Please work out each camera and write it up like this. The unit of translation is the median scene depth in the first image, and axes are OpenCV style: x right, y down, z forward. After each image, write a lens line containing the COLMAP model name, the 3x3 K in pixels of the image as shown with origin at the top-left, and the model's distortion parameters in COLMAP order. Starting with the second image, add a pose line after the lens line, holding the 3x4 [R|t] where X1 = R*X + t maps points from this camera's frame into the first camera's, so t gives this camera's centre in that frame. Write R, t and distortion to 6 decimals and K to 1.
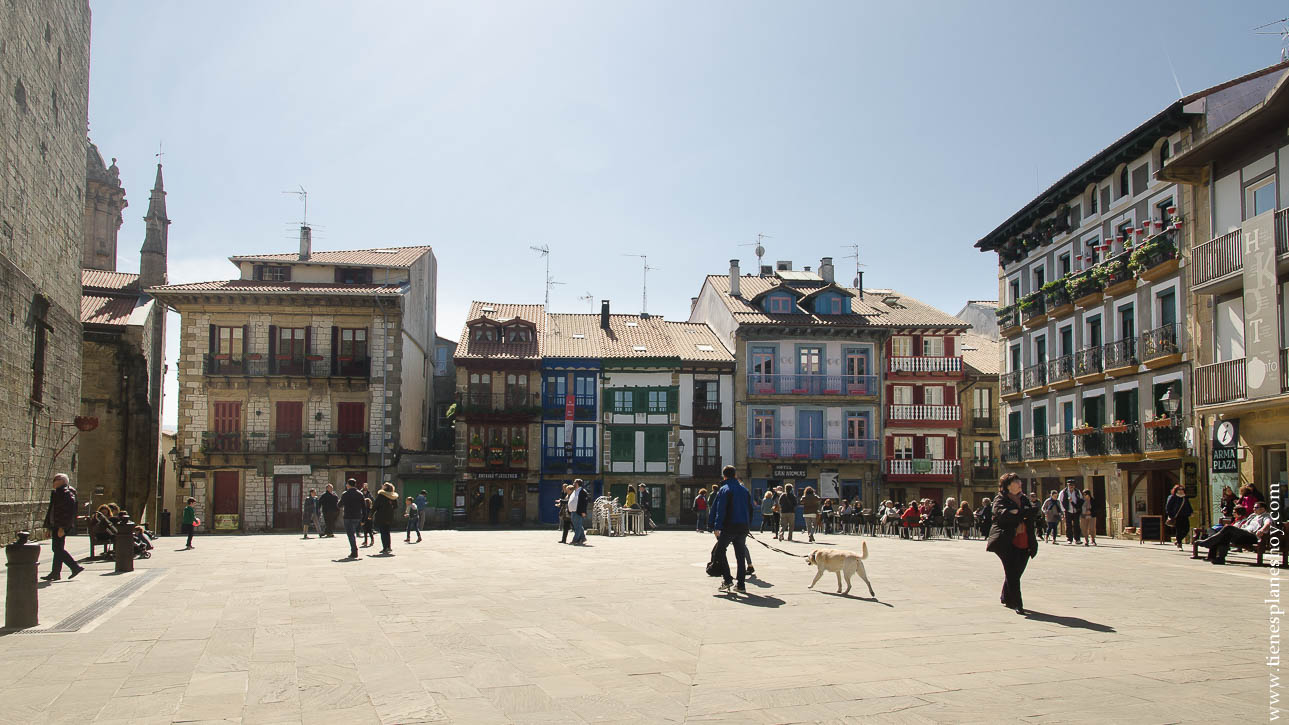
lens RADIAL K [[987.0, 0, 645.1], [0, 987.0, 452.4], [0, 0, 1]] dist [0.010761, 0.003476]
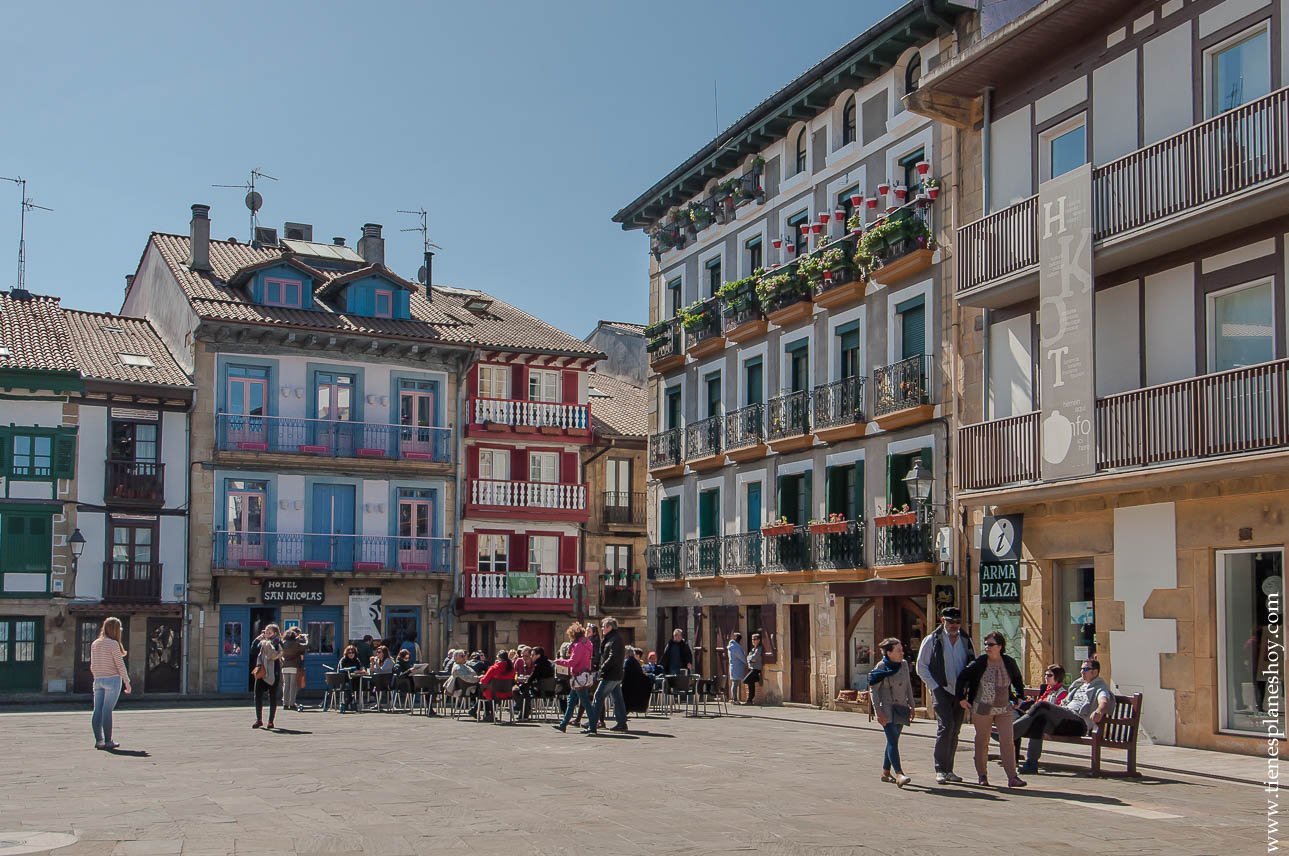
lens RADIAL K [[1544.4, 0, 644.5], [0, 1544.4, 428.0], [0, 0, 1]] dist [0.014877, 0.015553]
pose [[0.939528, 0.044493, 0.339569, 0.042189], [-0.015704, 0.996079, -0.087064, -0.000222], [-0.342111, 0.076467, 0.936543, 0.138184]]
